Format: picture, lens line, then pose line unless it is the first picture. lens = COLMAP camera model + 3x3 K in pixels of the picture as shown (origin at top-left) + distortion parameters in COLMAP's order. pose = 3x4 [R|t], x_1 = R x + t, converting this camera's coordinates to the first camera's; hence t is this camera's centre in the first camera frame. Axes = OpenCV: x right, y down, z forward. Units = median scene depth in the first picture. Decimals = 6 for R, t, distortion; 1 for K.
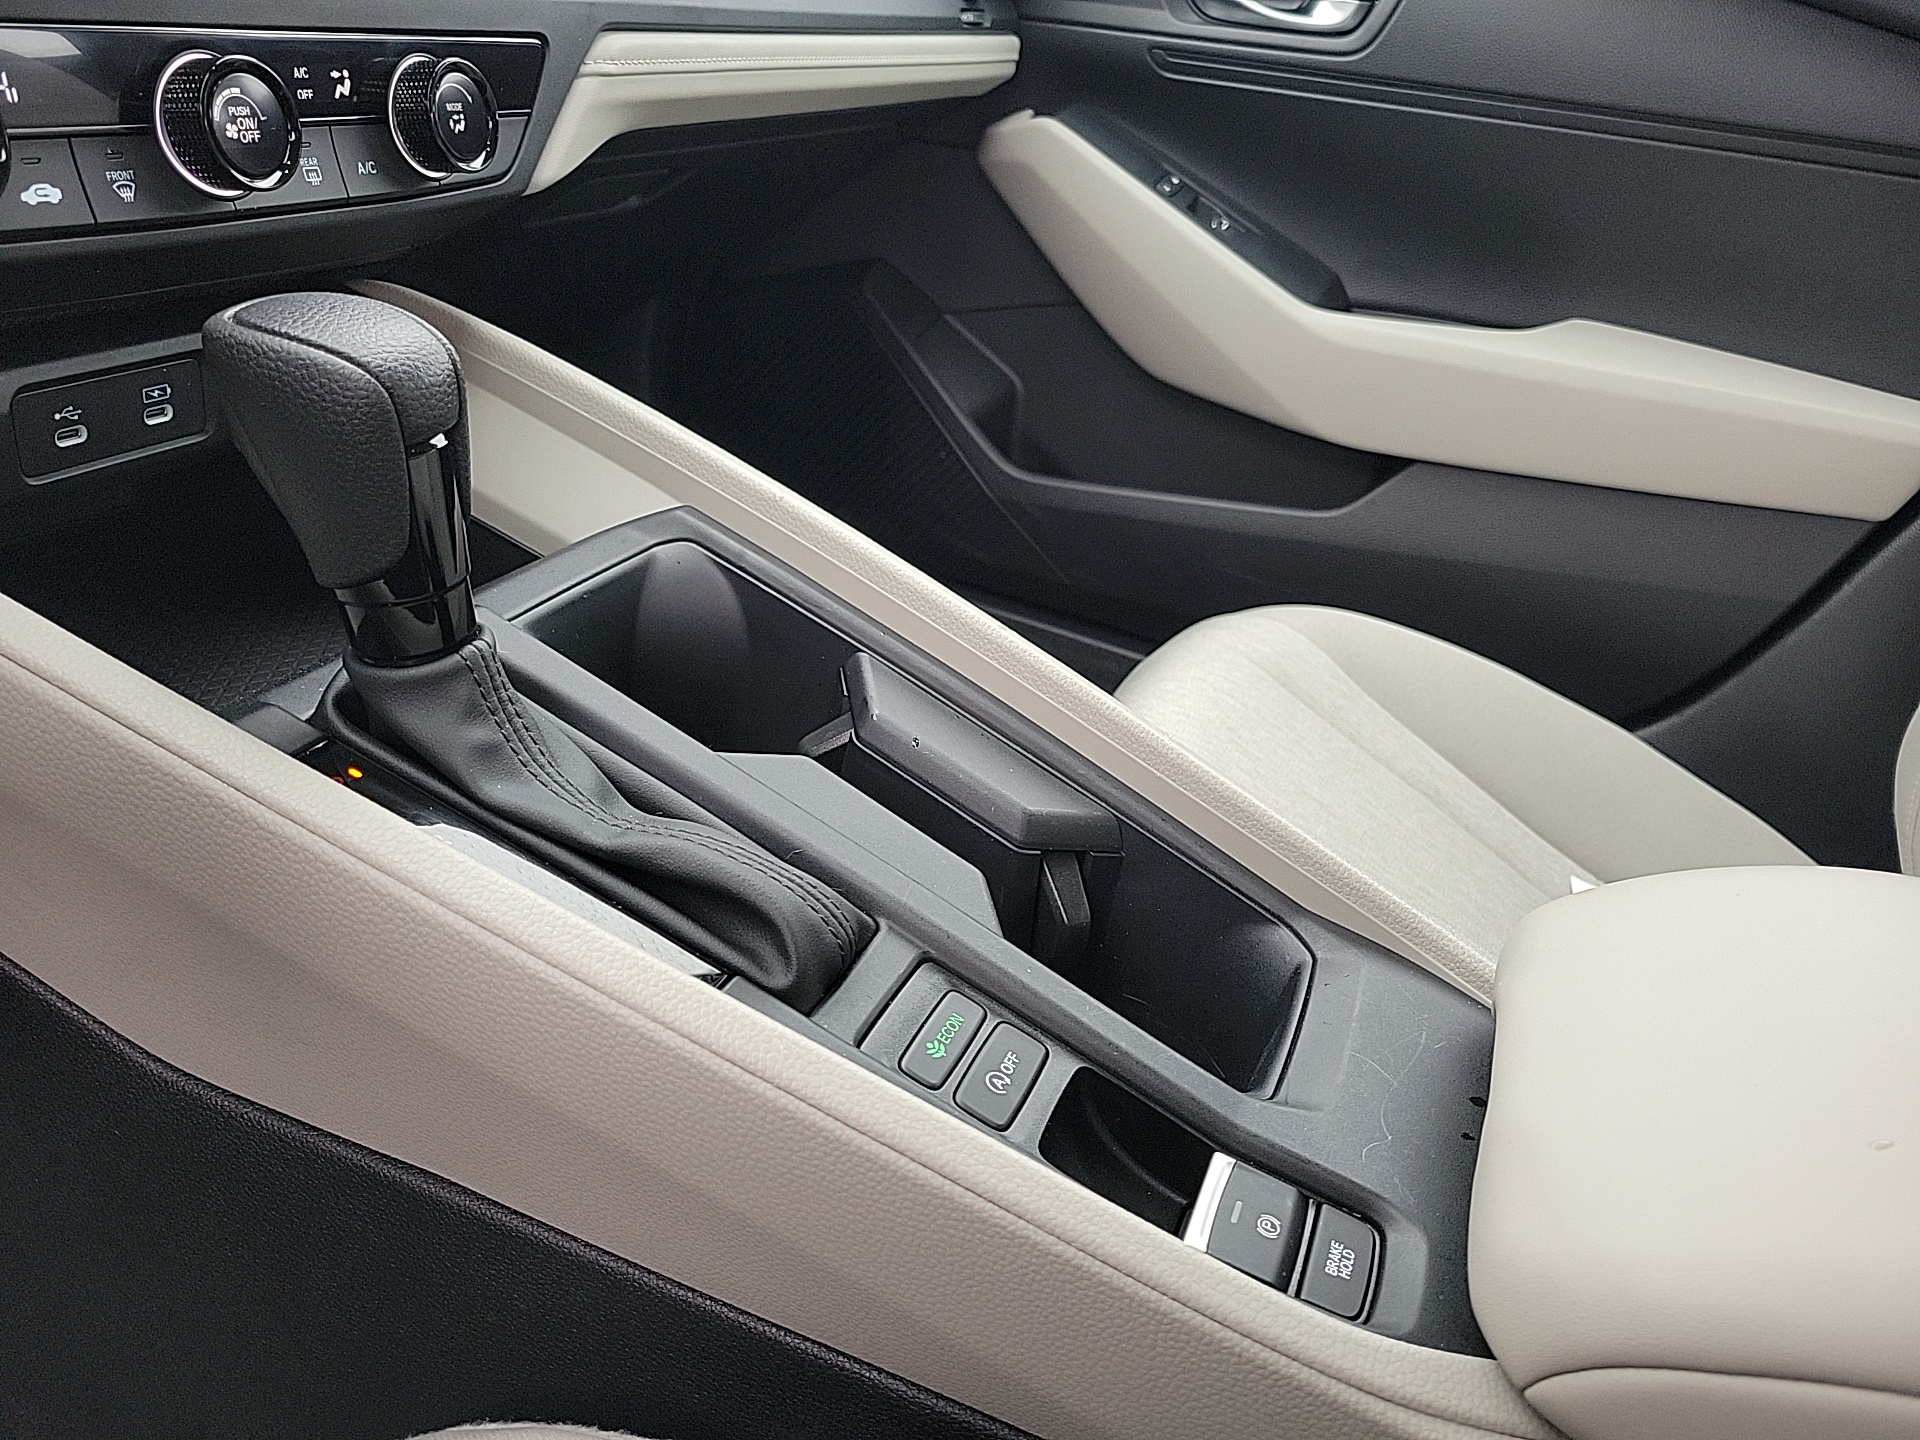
lens RADIAL K [[1458.6, 0, 950.5], [0, 1458.6, 736.6], [0, 0, 1]] dist [0.019337, -0.016591]
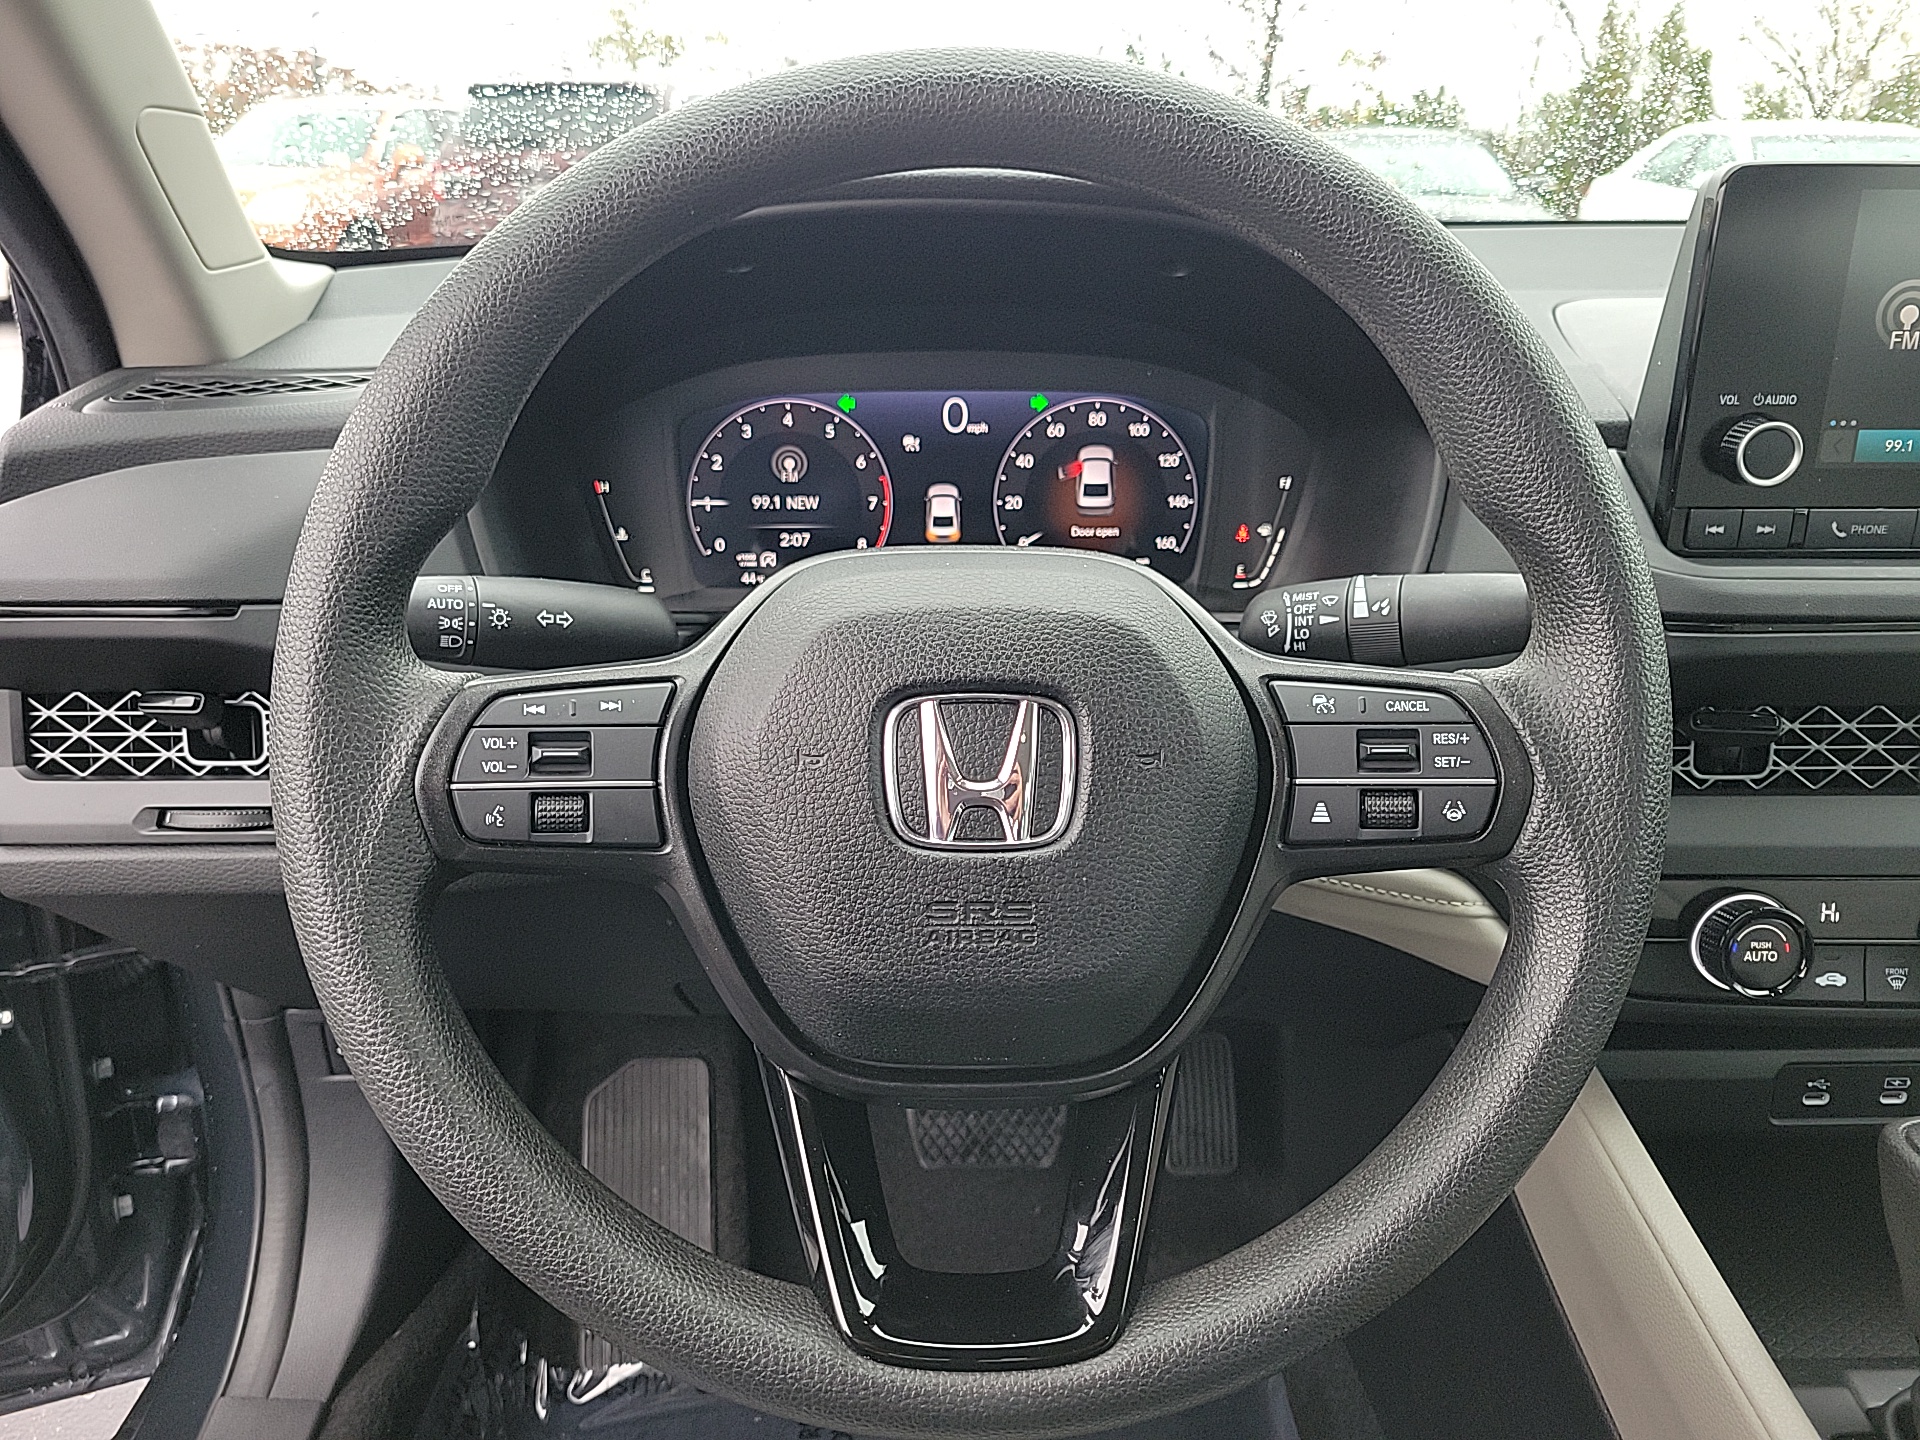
lens RADIAL K [[1494.8, 0, 930.8], [0, 1494.8, 721.5], [0, 0, 1]] dist [0.040609, -0.032575]
pose [[0.389741, 0.150307, -0.908576, 0.282536], [-0.381187, 0.924437, -0.010582, -0.187462], [0.838331, 0.350462, 0.417586, -0.371969]]
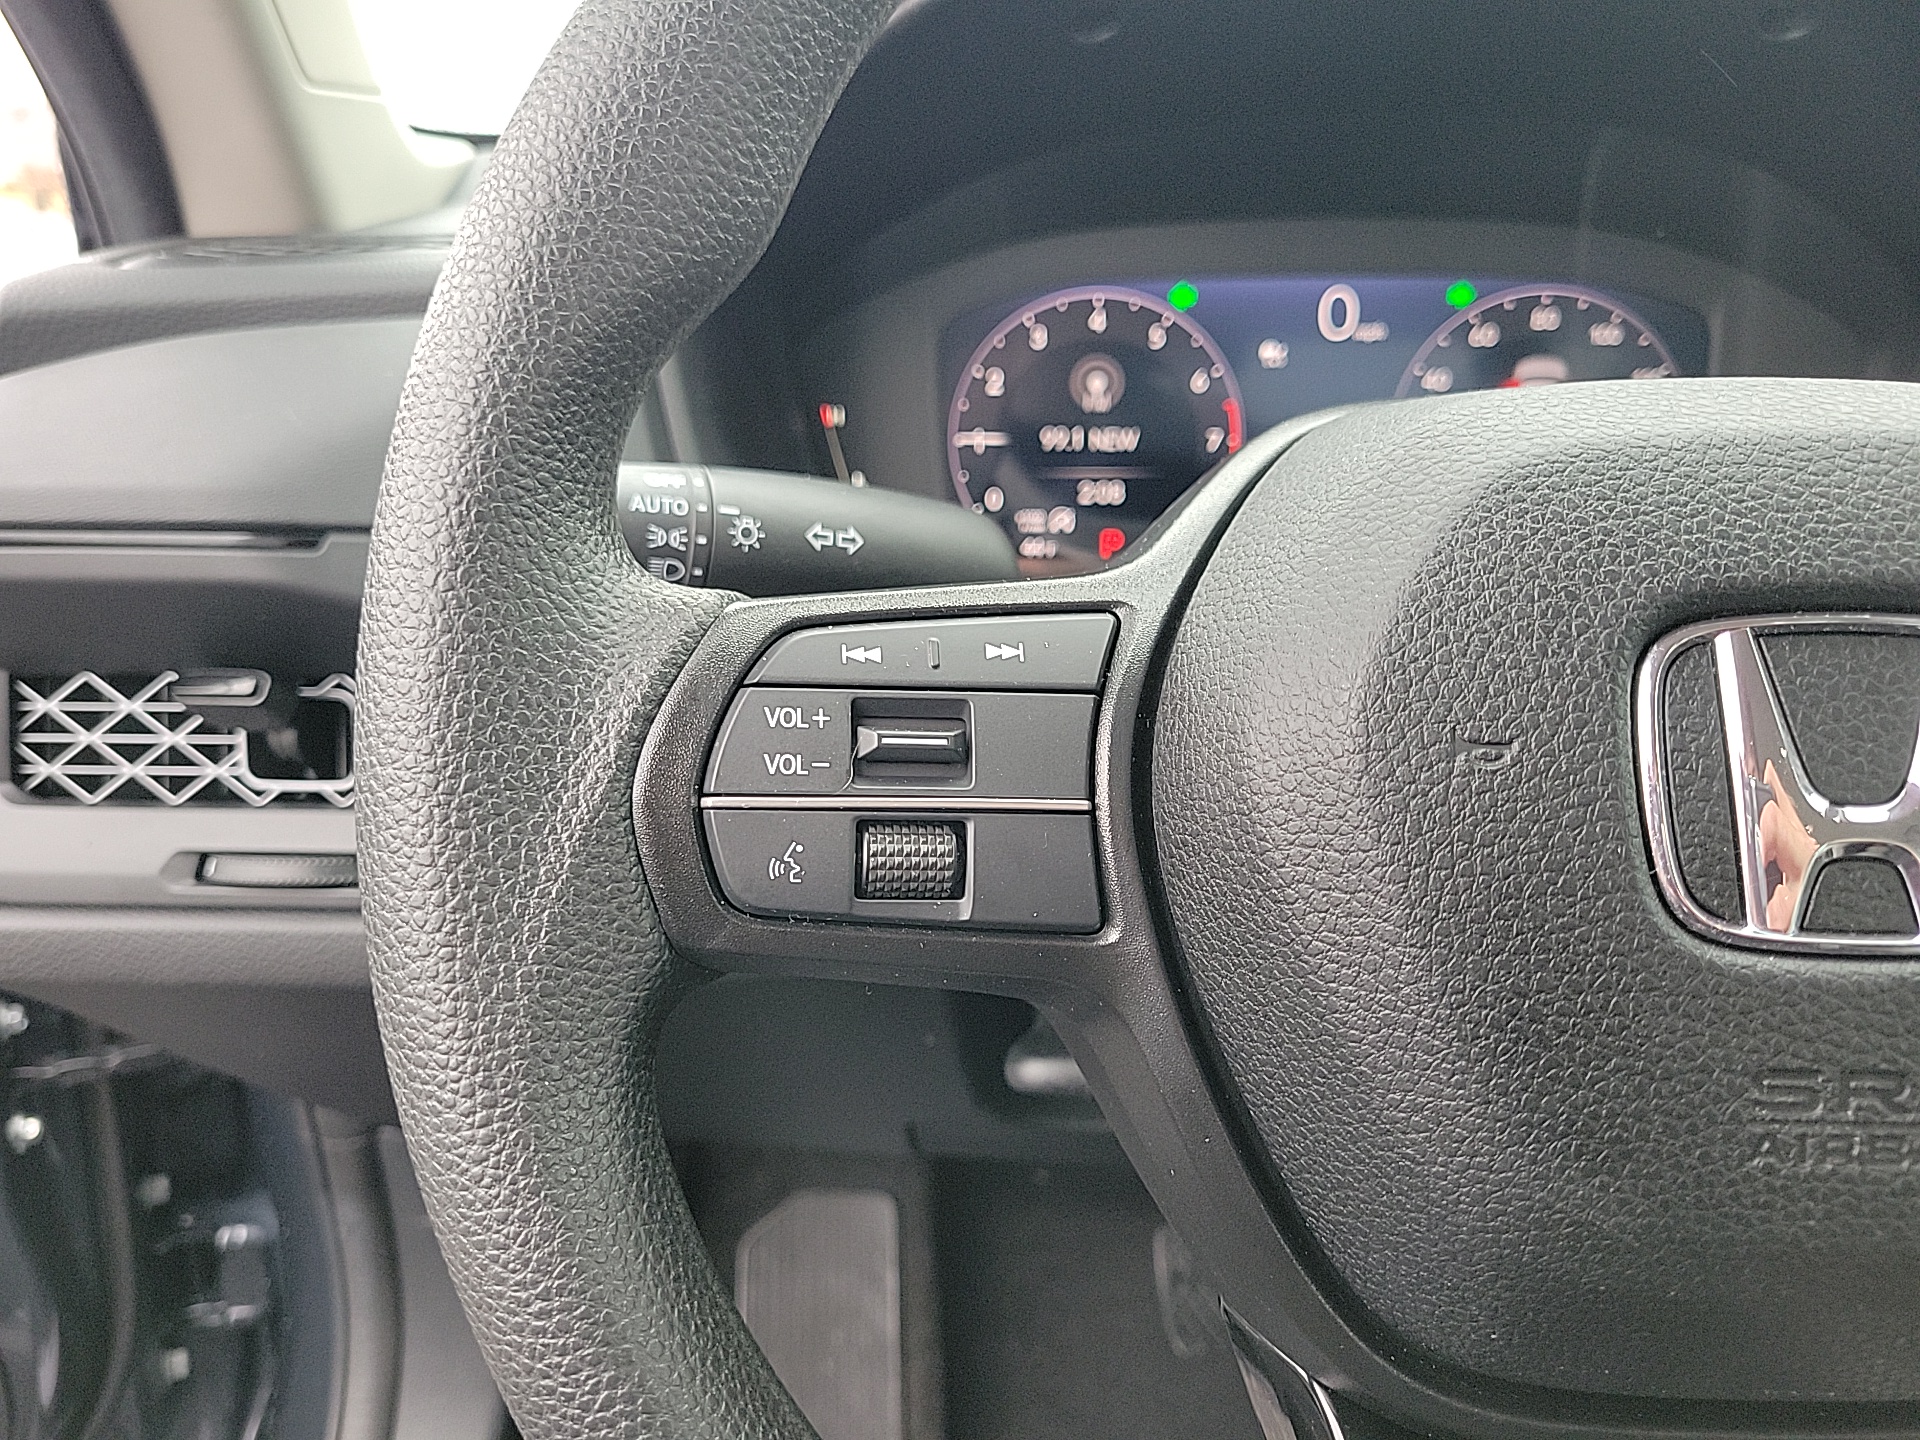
lens RADIAL K [[1529.4, 0, 942.7], [0, 1529.4, 720.6], [0, 0, 1]] dist [0.006429, -0.004756]
pose [[0.331116, 0.108101, -0.937377, -0.150297], [-0.395223, 0.917965, -0.033745, -0.095089], [0.856832, 0.381647, 0.346677, -0.333862]]
